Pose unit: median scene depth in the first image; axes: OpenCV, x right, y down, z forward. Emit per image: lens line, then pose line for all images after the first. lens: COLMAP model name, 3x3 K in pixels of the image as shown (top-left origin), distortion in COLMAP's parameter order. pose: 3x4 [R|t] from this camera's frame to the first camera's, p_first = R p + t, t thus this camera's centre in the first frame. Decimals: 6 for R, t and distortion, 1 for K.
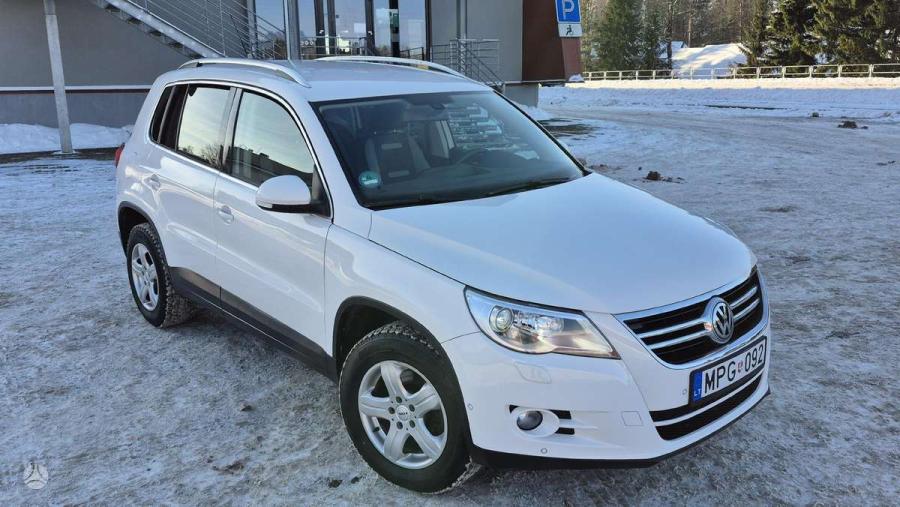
lens RADIAL K [[667.3, 0, 450.0], [0, 667.3, 253.5], [0, 0, 1]] dist [0.053384, -0.002044]
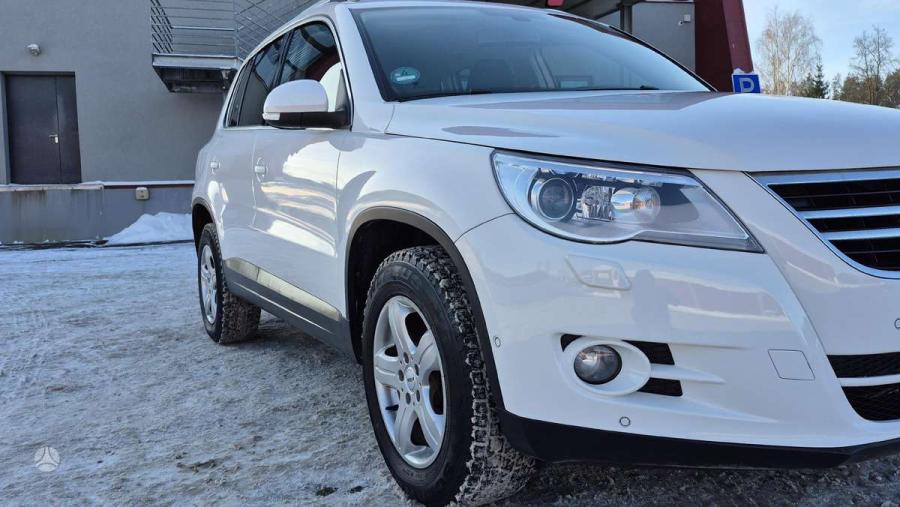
lens RADIAL K [[735.8, 0, 441.9], [0, 735.8, 249.7], [0, 0, 1]] dist [0.091842, -0.086773]
pose [[0.974831, -0.004364, -0.222902, 0.113738], [-0.020825, 0.993655, -0.110531, 0.194459], [0.221970, 0.112391, 0.968555, 0.301411]]
